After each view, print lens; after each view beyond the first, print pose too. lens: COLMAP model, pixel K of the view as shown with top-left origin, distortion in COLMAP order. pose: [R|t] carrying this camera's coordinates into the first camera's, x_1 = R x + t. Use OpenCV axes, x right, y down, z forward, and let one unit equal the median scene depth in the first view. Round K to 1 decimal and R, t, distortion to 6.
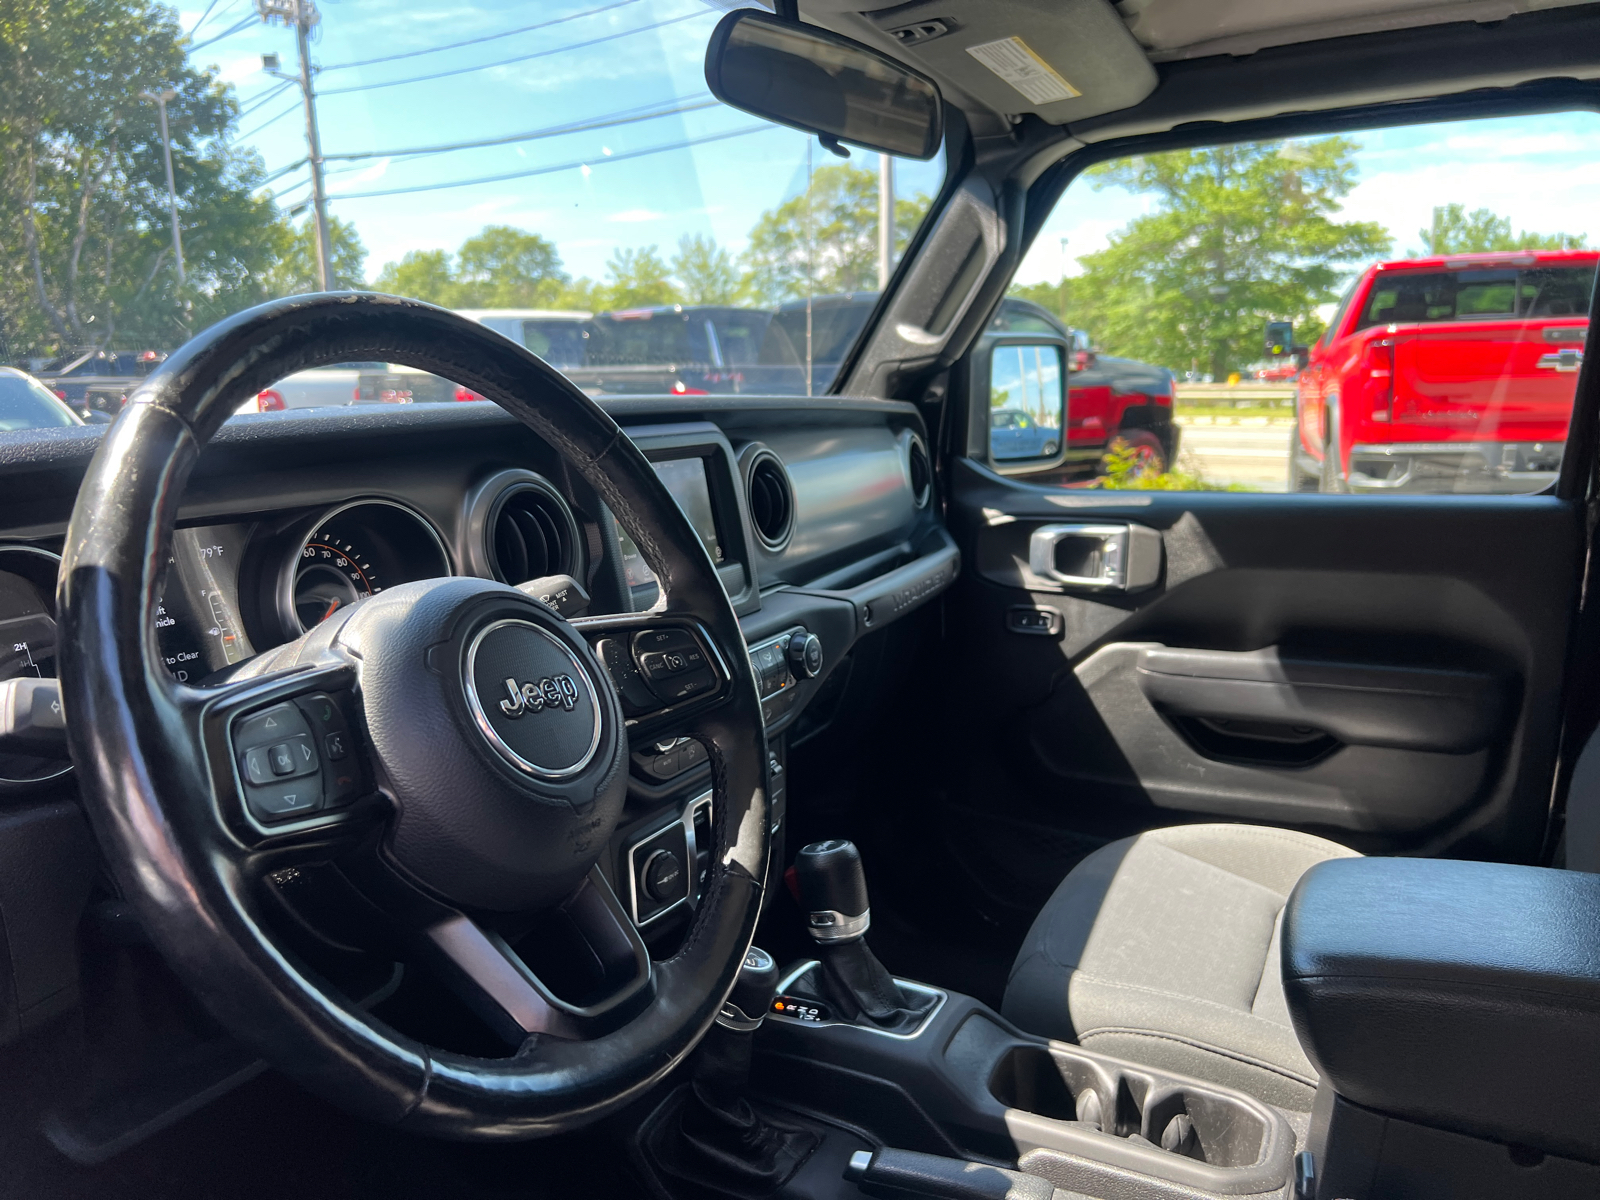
lens RADIAL K [[1217.6, 0, 789.4], [0, 1217.6, 596.1], [0, 0, 1]] dist [0.043038, -0.055825]
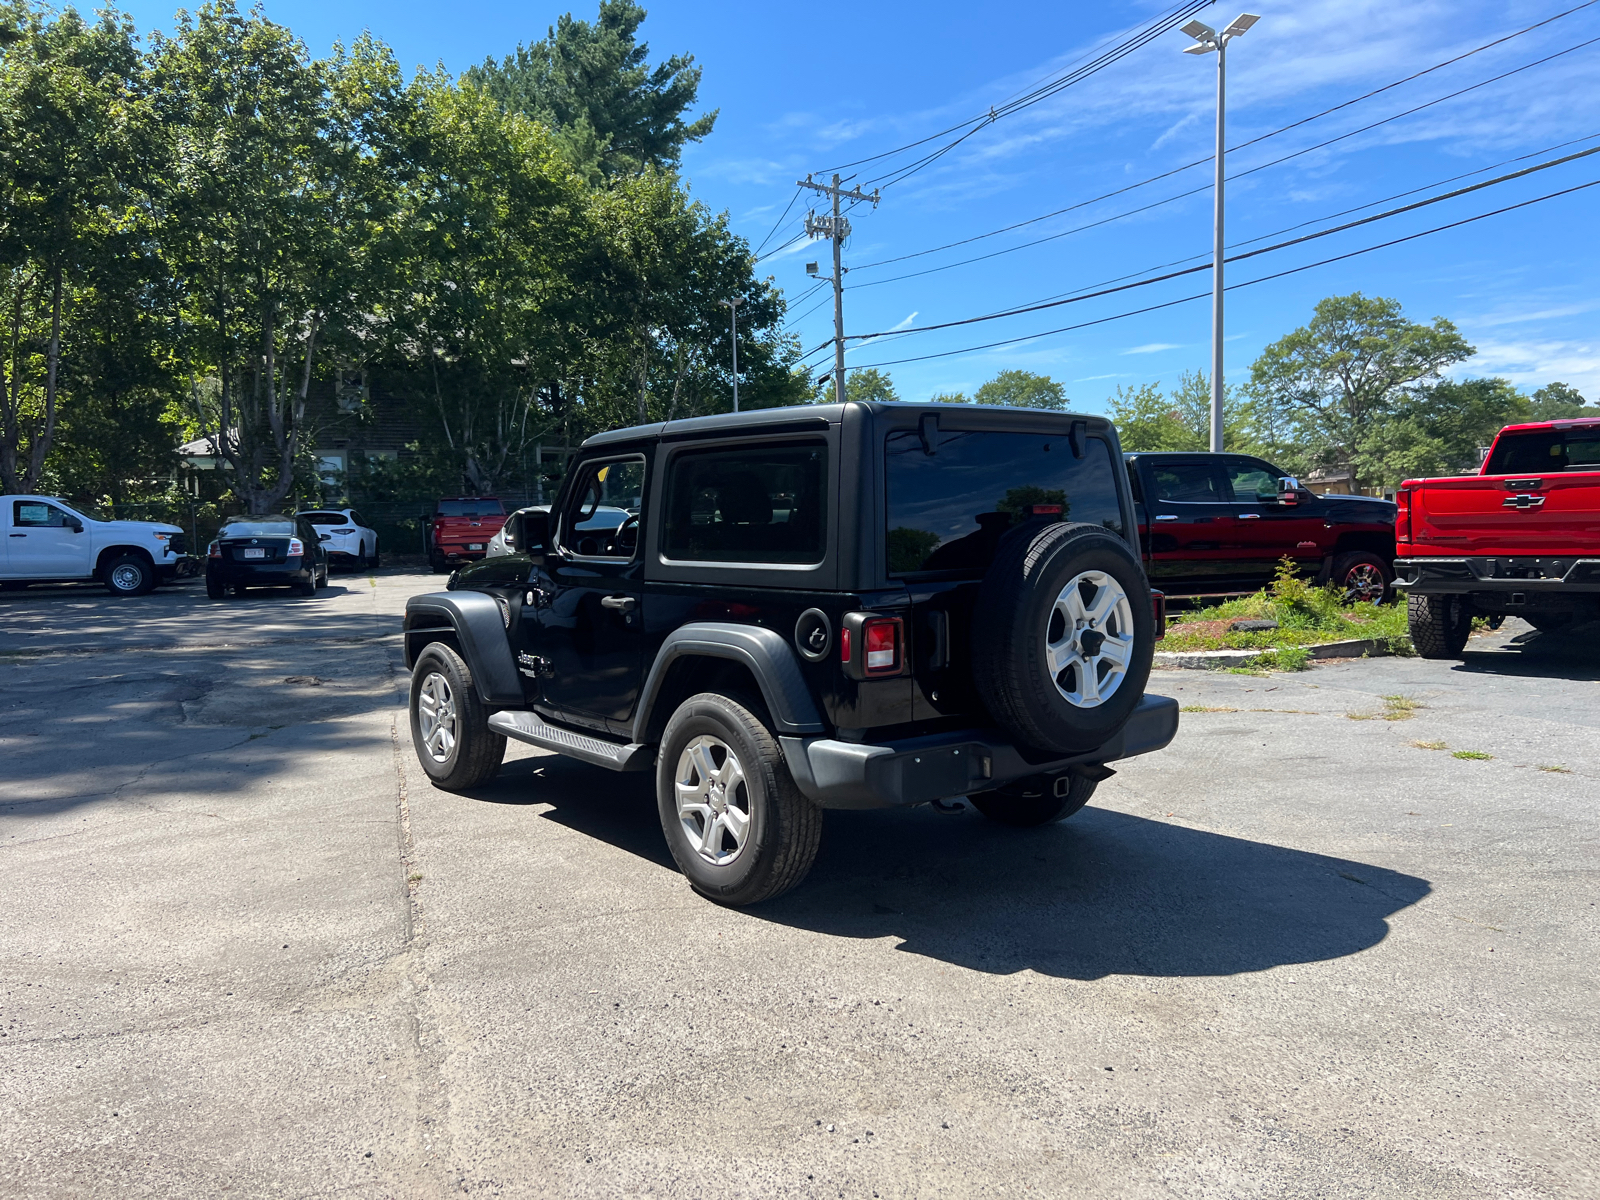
lens RADIAL K [[1217.6, 0, 789.4], [0, 1217.6, 596.1], [0, 0, 1]] dist [0.043038, -0.055825]
pose [[0.911917, 0.027964, -0.409421, 0.096012], [-0.069844, 0.993696, -0.087695, 0.023984], [0.404388, 0.108566, 0.908121, -0.147090]]
